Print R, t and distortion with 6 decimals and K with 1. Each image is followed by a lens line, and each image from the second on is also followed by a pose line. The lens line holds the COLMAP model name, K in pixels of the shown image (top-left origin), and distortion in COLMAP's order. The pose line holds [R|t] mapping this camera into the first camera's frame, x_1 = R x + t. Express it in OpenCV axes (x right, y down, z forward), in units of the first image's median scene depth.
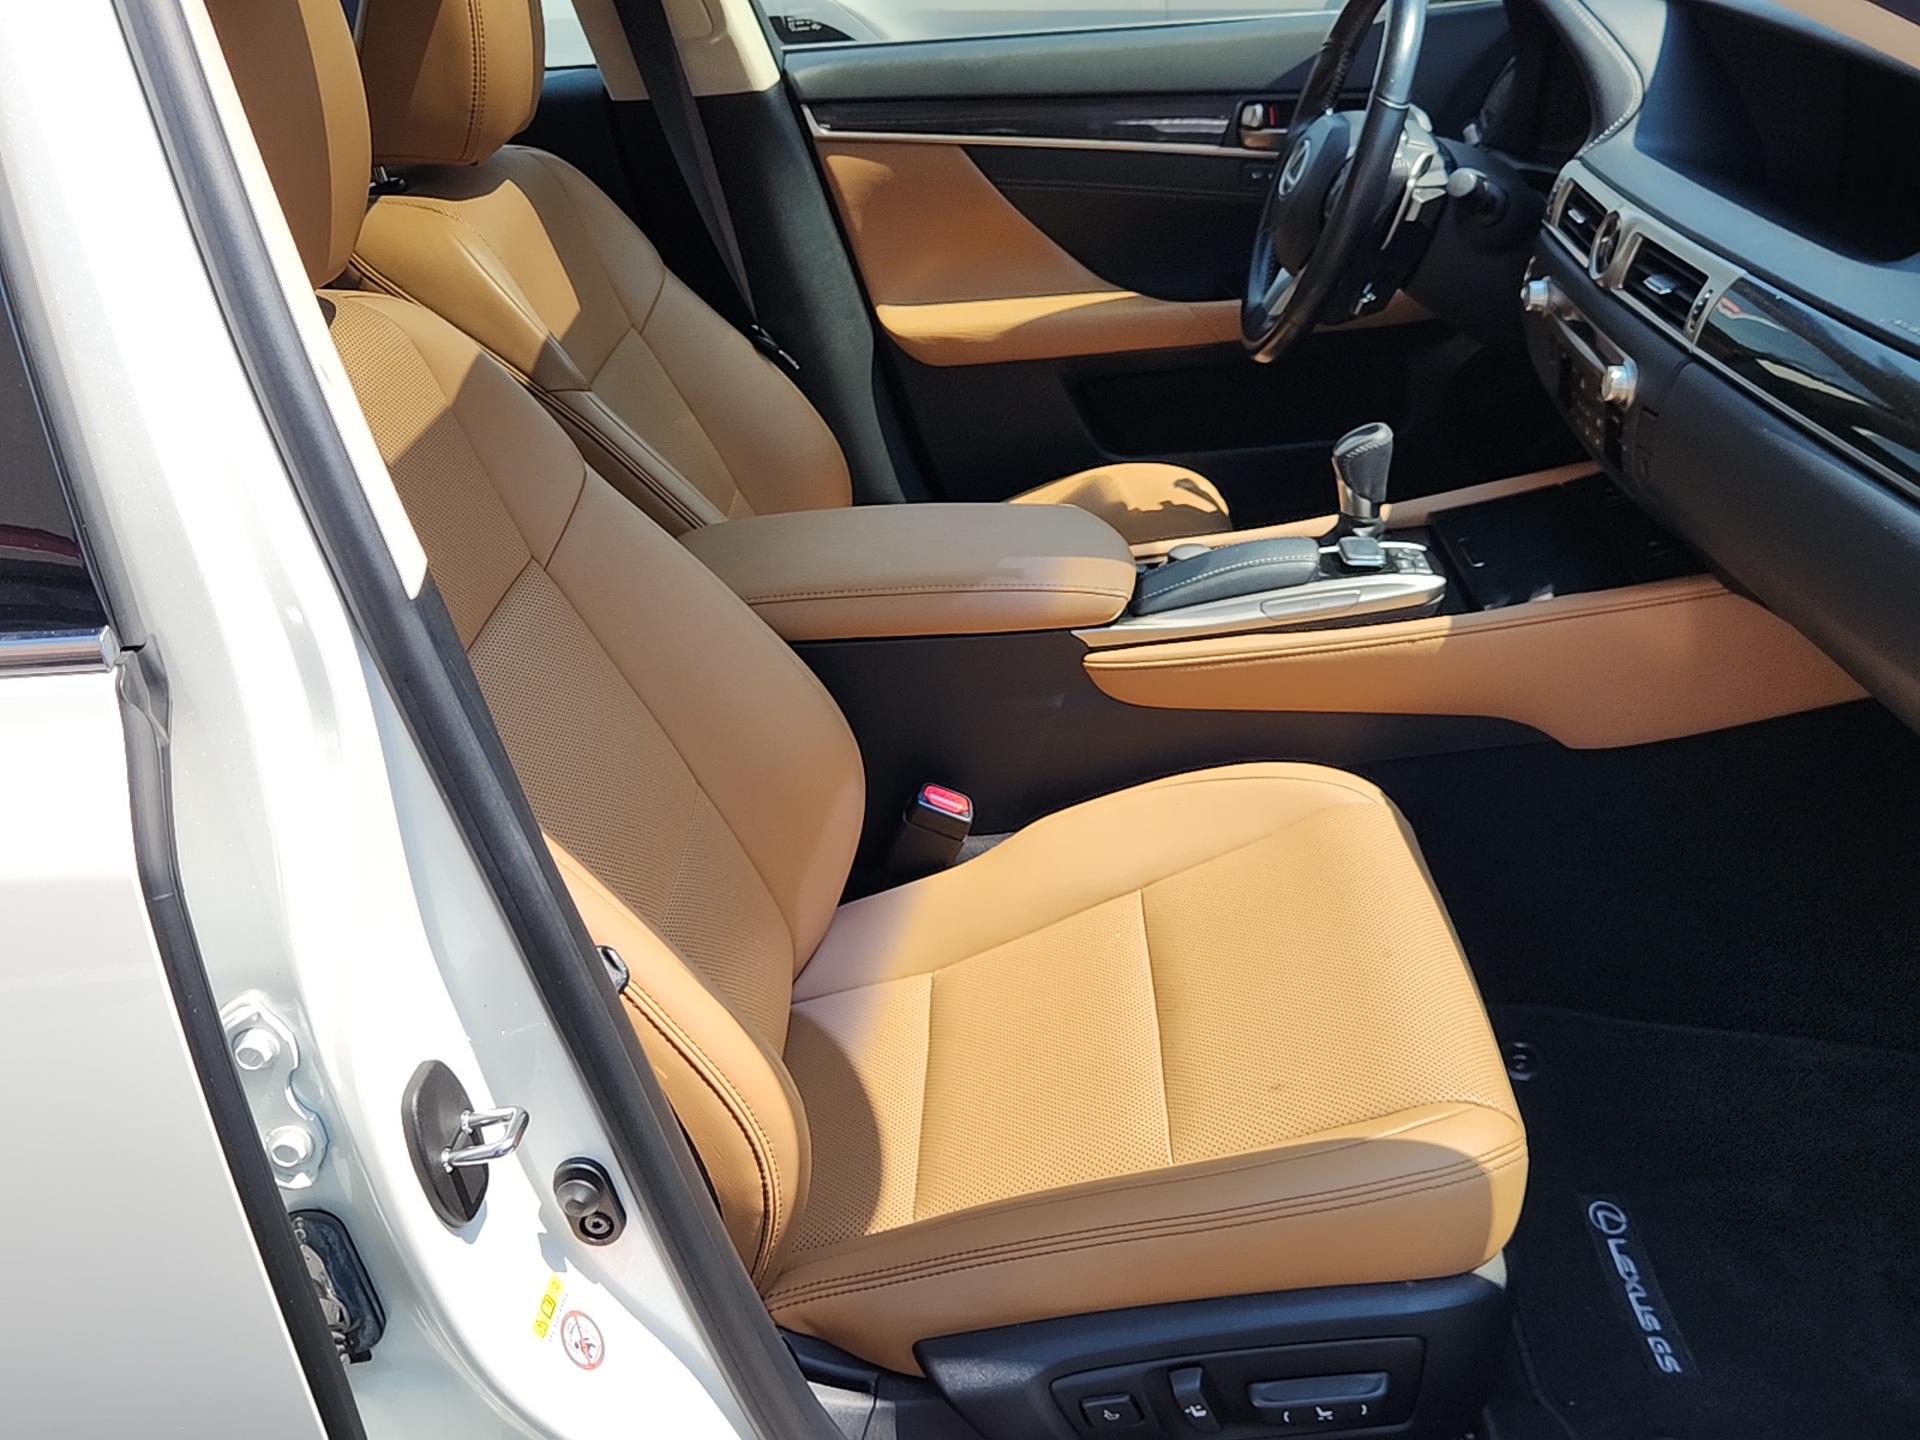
lens RADIAL K [[1903.8, 0, 960.0], [0, 1903.8, 720.0], [0, 0, 1]] dist [0.040511, -0.023089]
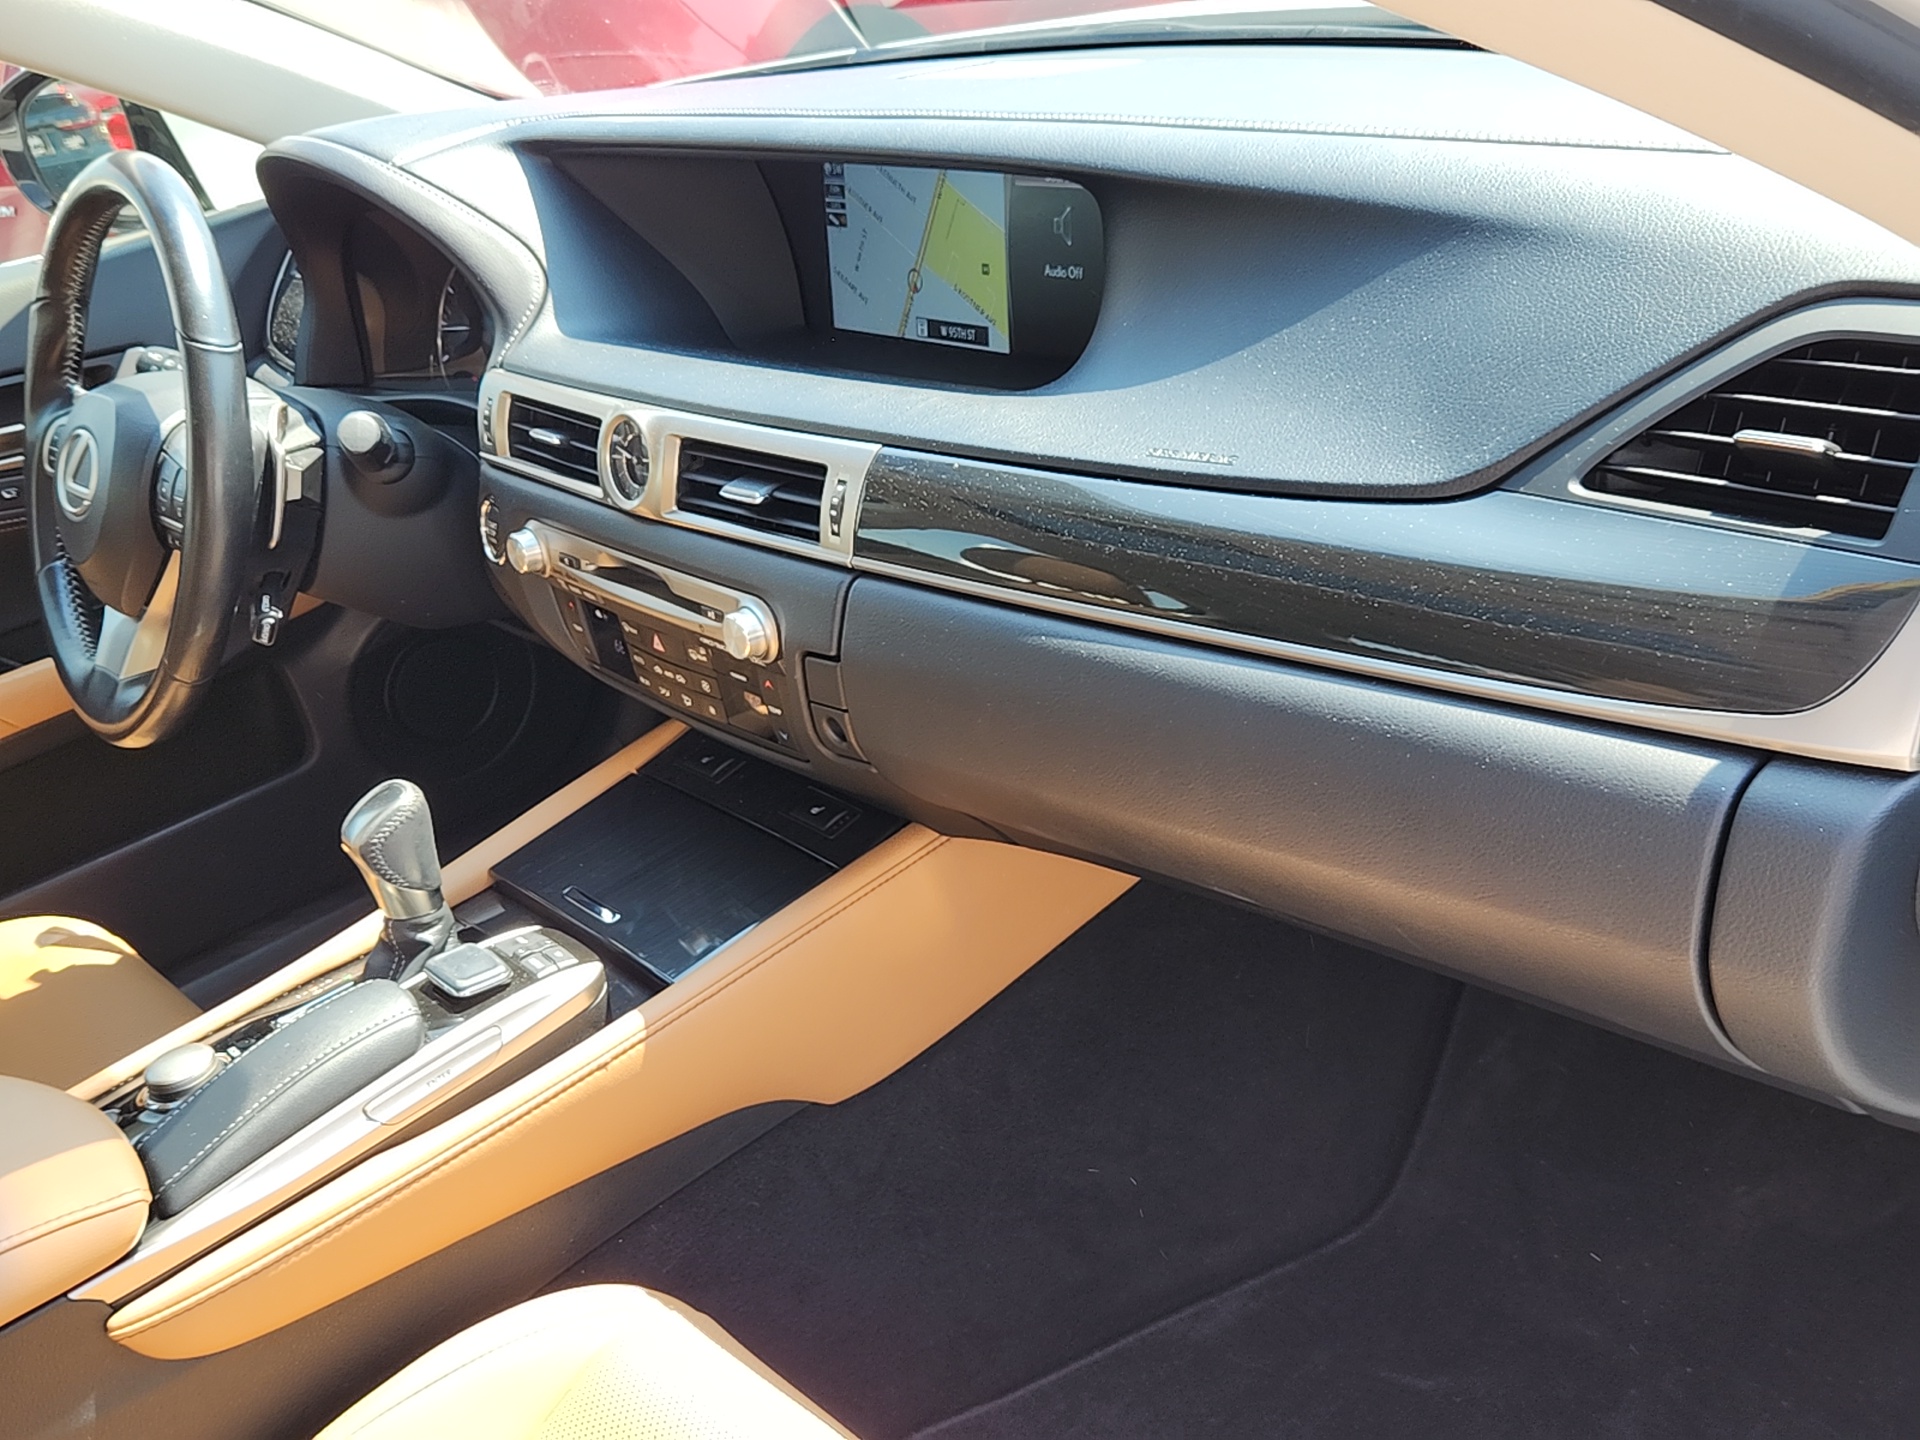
lens RADIAL K [[1903.8, 0, 960.0], [0, 1903.8, 720.0], [0, 0, 1]] dist [0.040511, -0.023089]
pose [[0.742245, -0.327223, 0.584806, -0.025111], [0.389402, 0.920828, 0.021005, -0.114198], [-0.545379, 0.212134, 0.810901, 0.335470]]
